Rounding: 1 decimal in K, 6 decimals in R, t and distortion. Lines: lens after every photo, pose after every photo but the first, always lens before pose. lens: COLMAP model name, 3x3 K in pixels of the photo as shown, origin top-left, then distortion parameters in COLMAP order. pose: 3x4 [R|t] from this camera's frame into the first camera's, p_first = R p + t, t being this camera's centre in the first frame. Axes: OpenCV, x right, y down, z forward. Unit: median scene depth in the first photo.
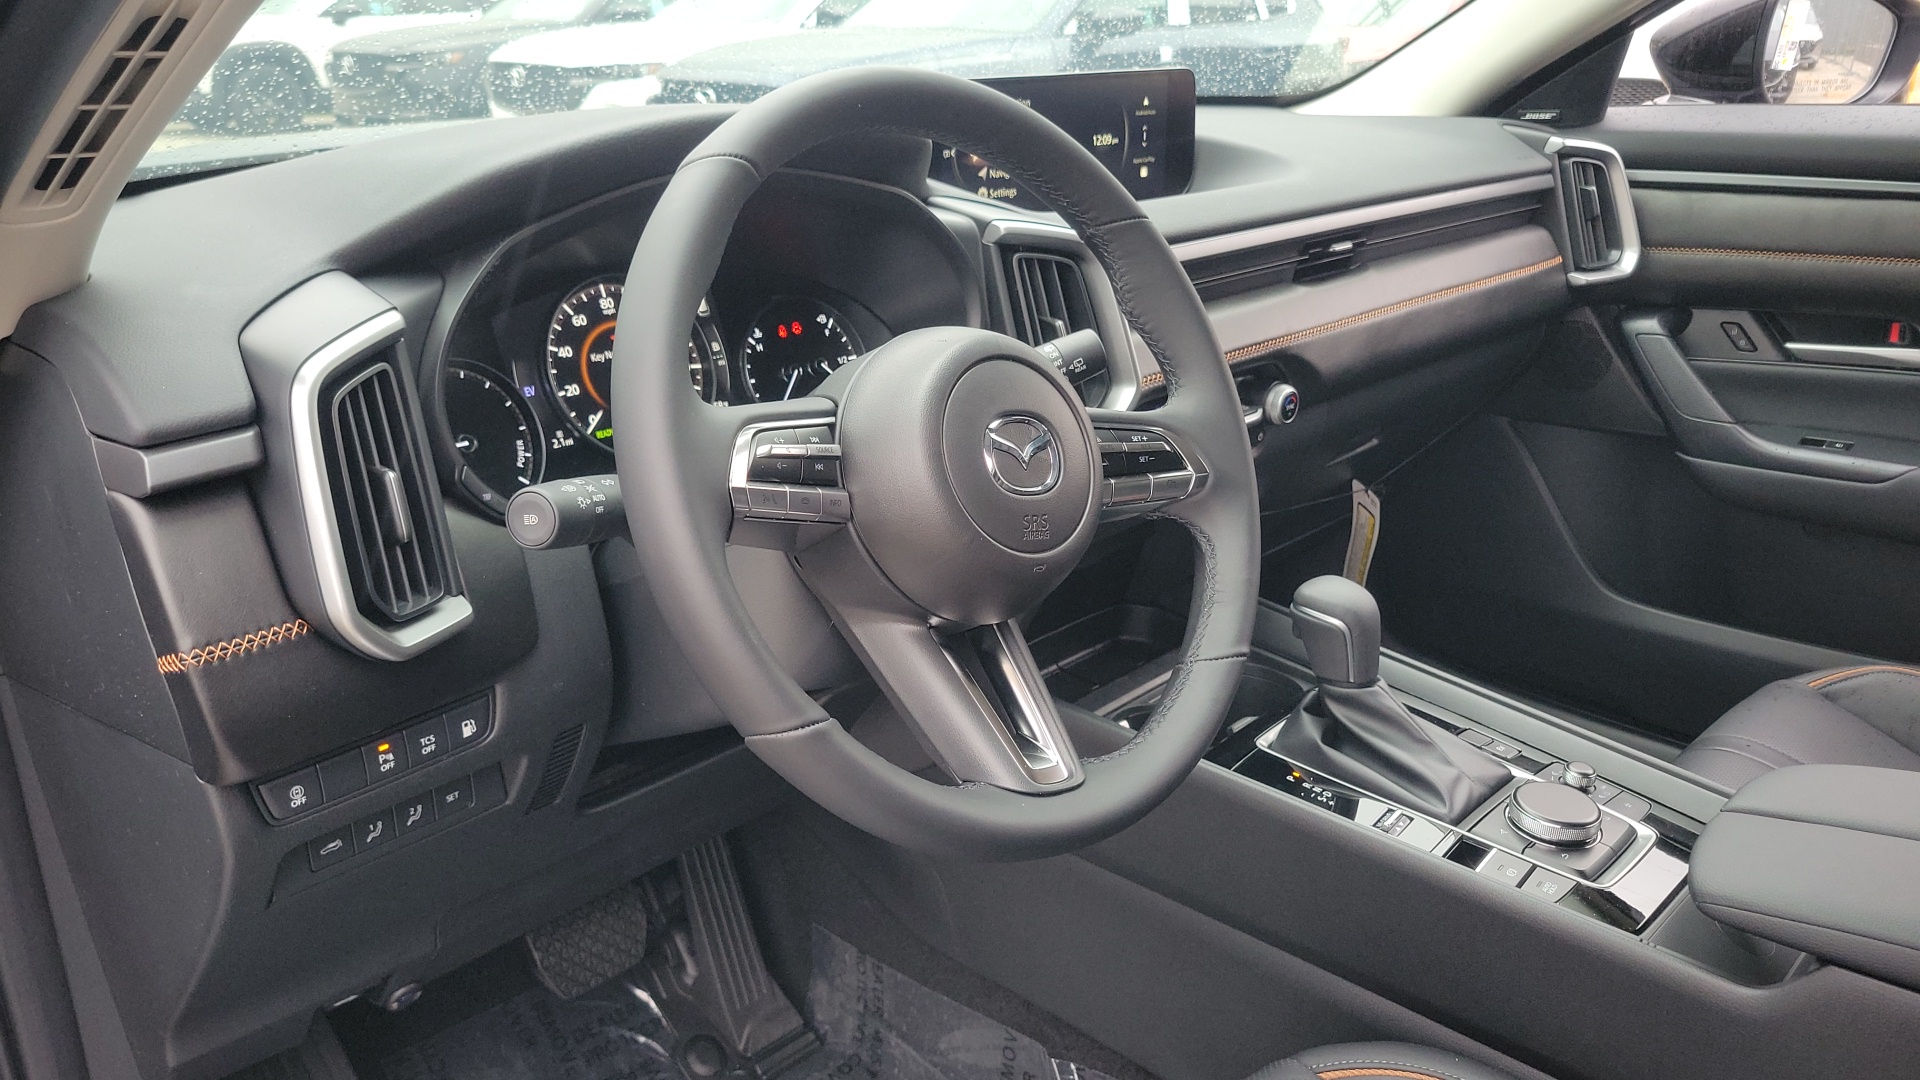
lens RADIAL K [[1473.6, 0, 964.0], [0, 1473.6, 518.7], [0, 0, 1]] dist [0.040202, -0.027781]
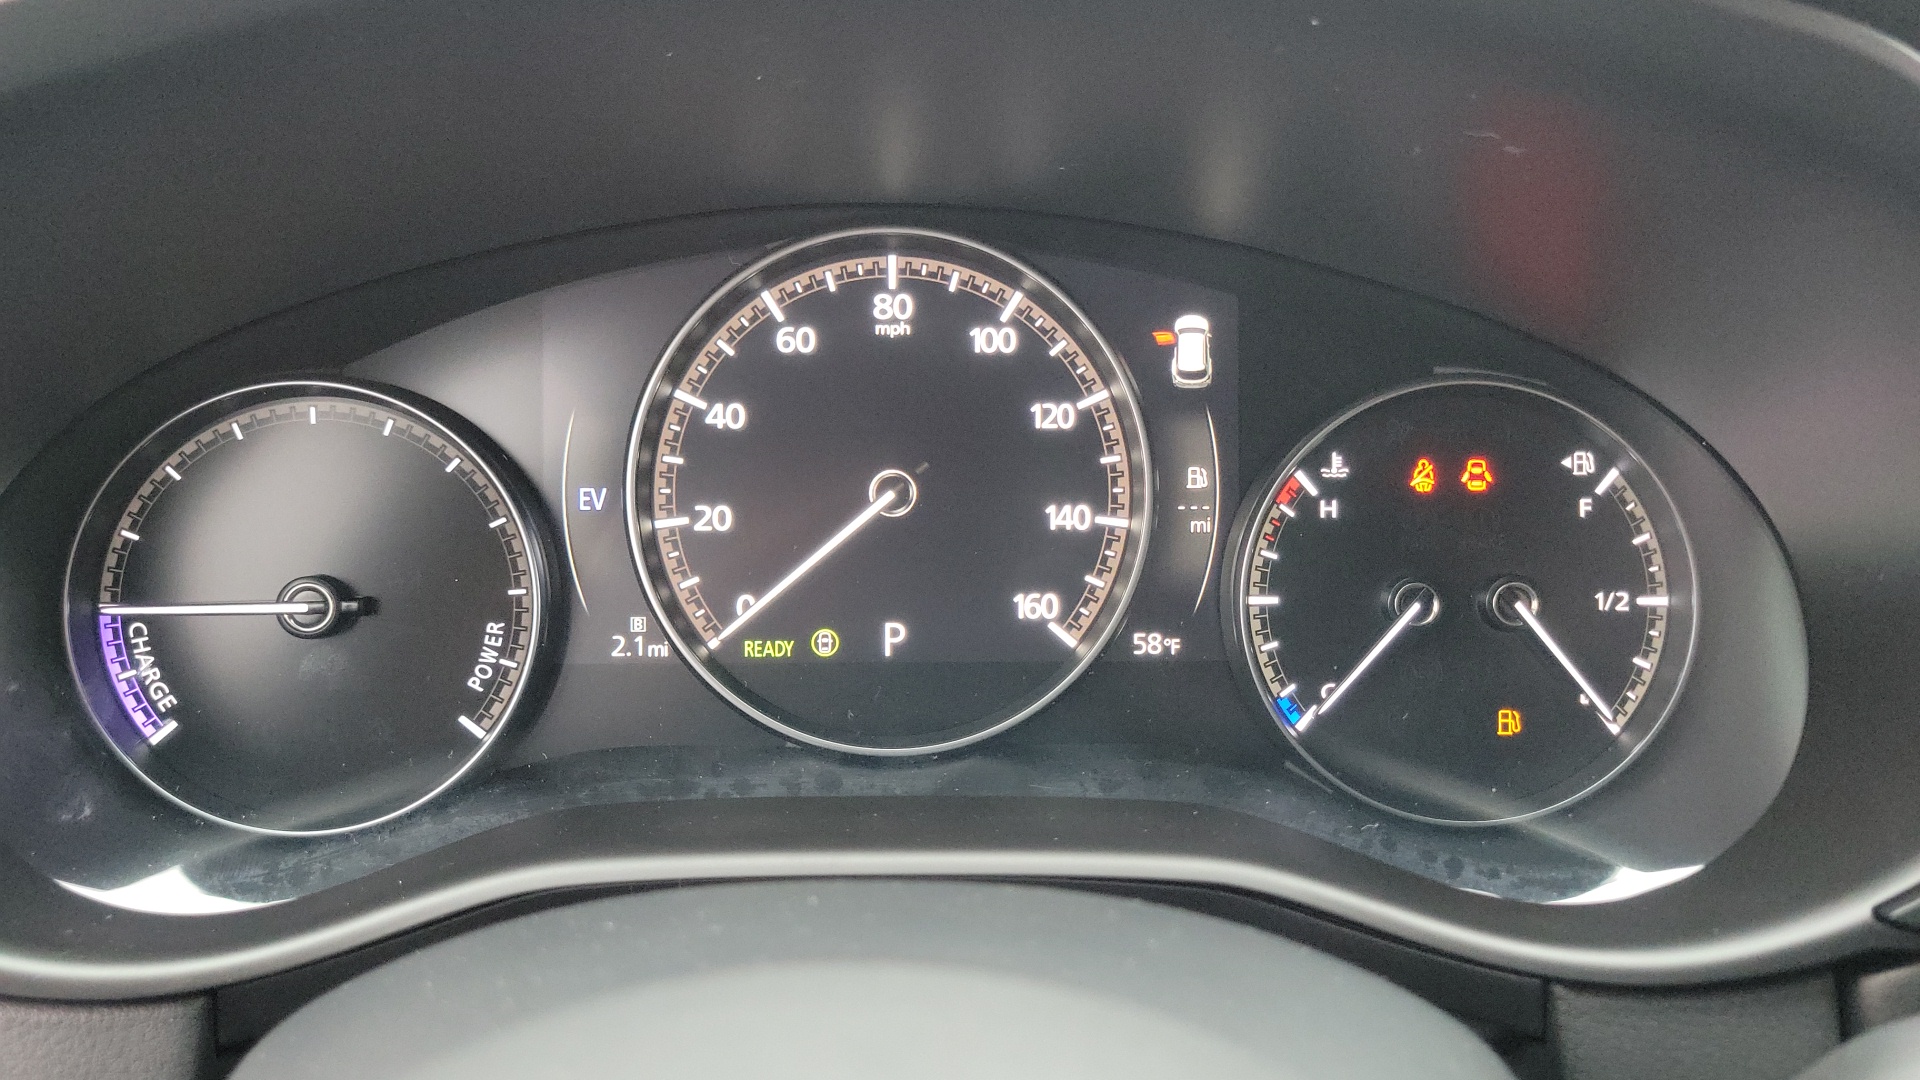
lens RADIAL K [[1473.6, 0, 961.4], [0, 1473.6, 536.2], [0, 0, 1]] dist [0.040202, -0.027781]
pose [[0.702004, 0.278920, -0.655282, 0.022142], [-0.241101, 0.958862, 0.149847, -0.119614], [0.670120, 0.052796, 0.740372, 0.591020]]
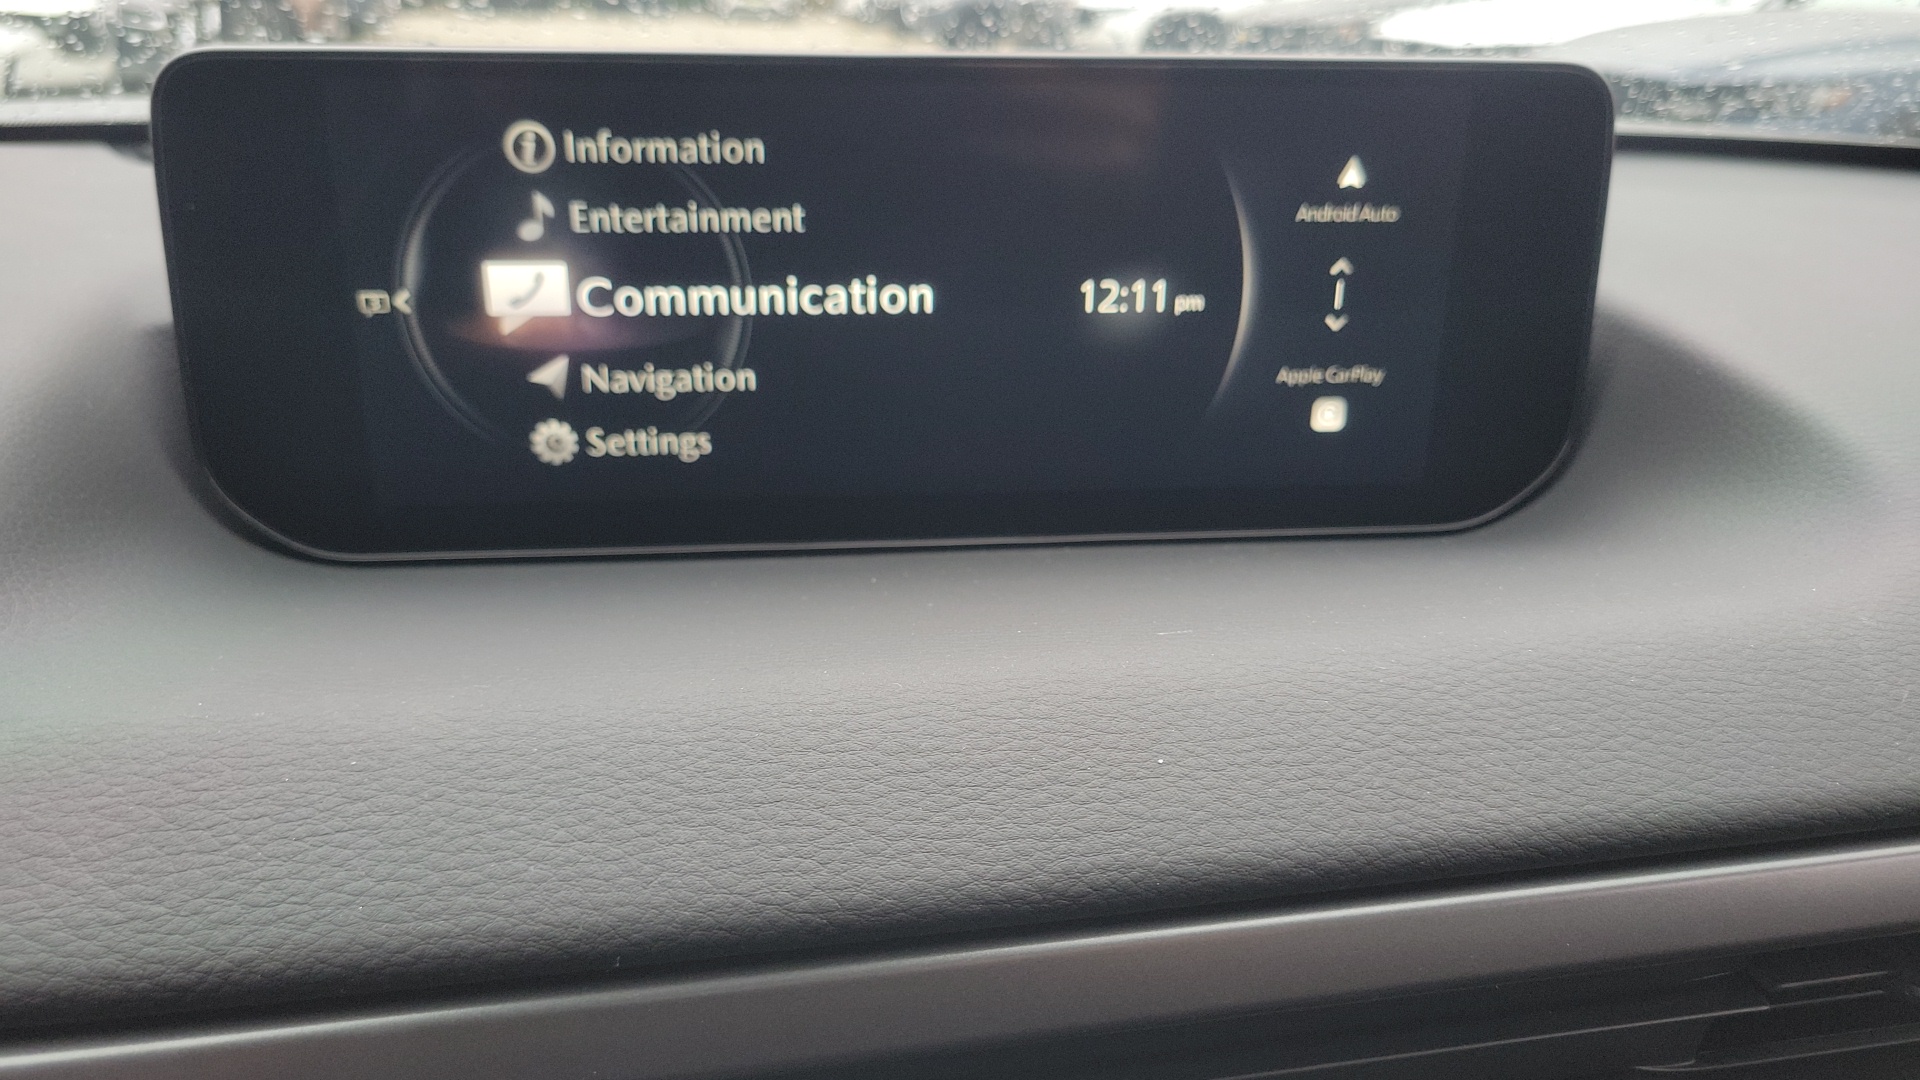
lens RADIAL K [[1473.6, 0, 975.6], [0, 1473.6, 526.5], [0, 0, 1]] dist [0.040202, -0.027781]
pose [[0.816877, 0.216024, -0.534833, 0.246975], [-0.206956, 0.975250, 0.077819, -0.244748], [0.538407, 0.047118, 0.841367, 0.797611]]
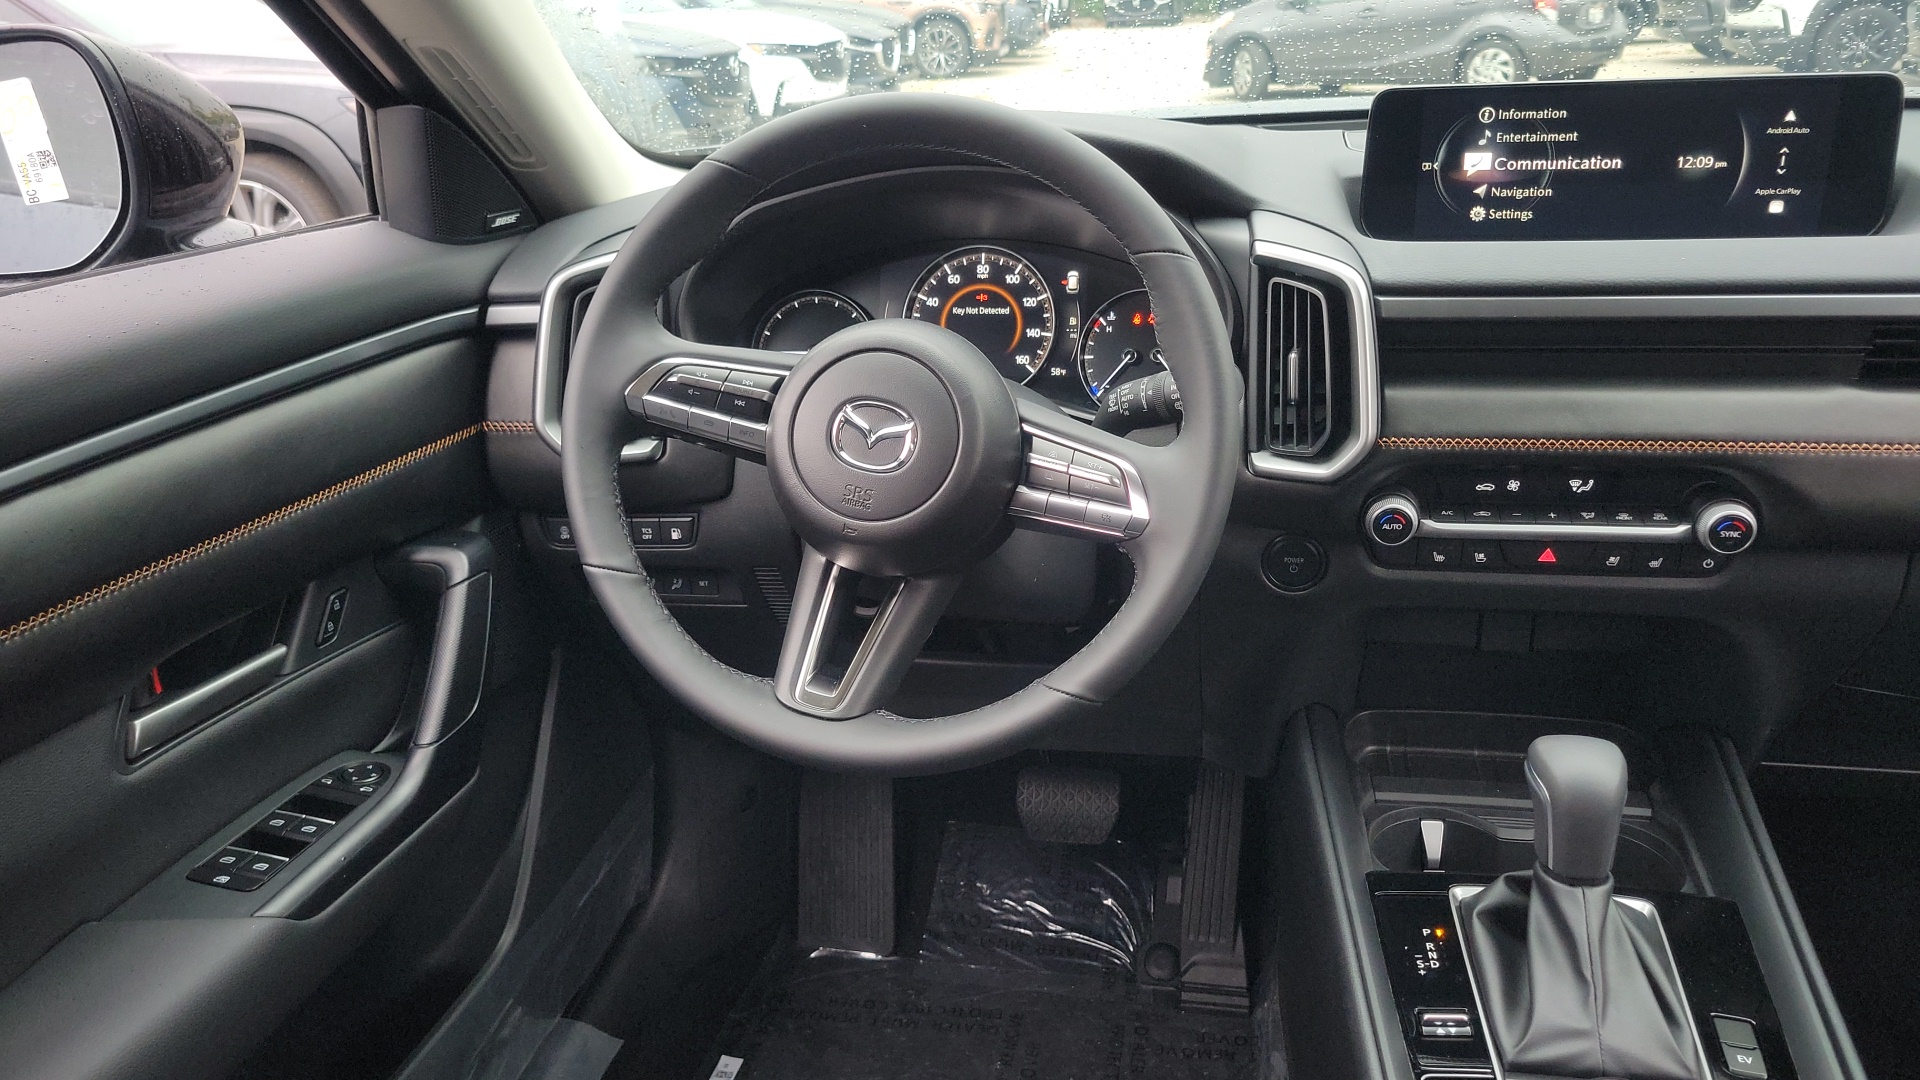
lens RADIAL K [[1473.6, 0, 950.2], [0, 1473.6, 546.4], [0, 0, 1]] dist [0.040202, -0.027781]
pose [[0.533834, 0.284664, -0.796233, 0.622376], [-0.240078, 0.953906, 0.180074, -0.111871], [0.810792, 0.095029, 0.577569, 0.234950]]
